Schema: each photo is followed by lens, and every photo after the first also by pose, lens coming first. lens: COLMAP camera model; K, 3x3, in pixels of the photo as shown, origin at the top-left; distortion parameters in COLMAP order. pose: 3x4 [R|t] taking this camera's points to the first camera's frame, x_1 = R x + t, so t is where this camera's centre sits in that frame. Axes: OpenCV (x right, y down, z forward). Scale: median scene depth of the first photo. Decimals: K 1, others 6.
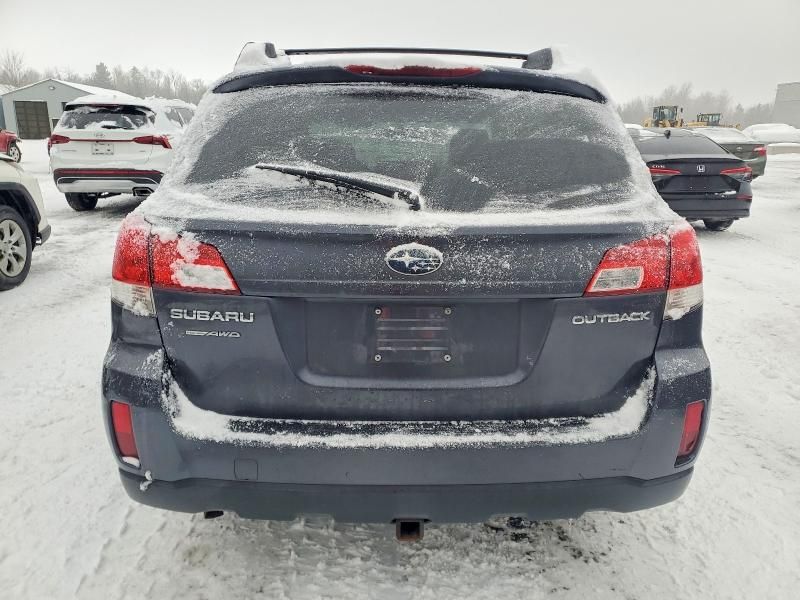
lens RADIAL K [[648.2, 0, 409.0], [0, 648.2, 301.1], [0, 0, 1]] dist [0.037979, -0.008105]
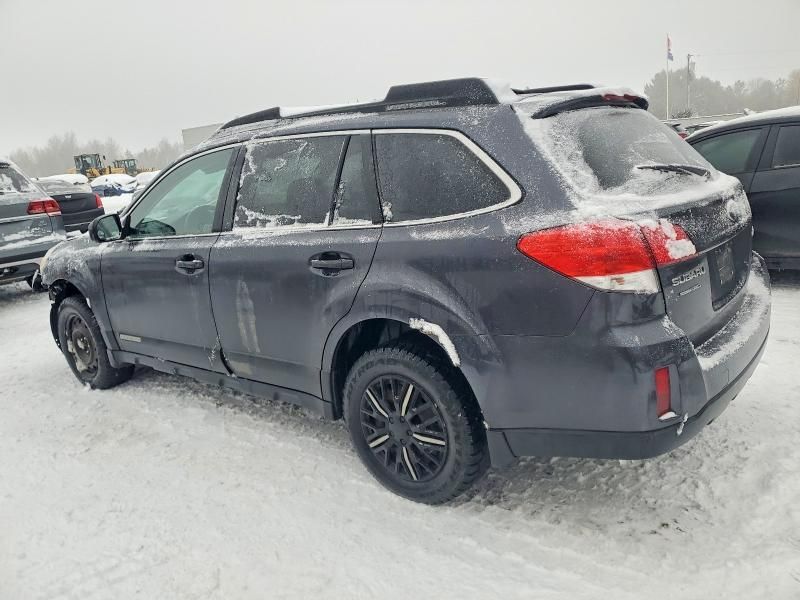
lens RADIAL K [[648.2, 0, 409.0], [0, 648.2, 301.1], [0, 0, 1]] dist [0.037979, -0.008105]
pose [[0.609413, -0.240496, 0.755498, -1.315718], [0.292208, 0.953937, 0.067959, -0.147338], [-0.737042, 0.179347, 0.651617, 0.451630]]
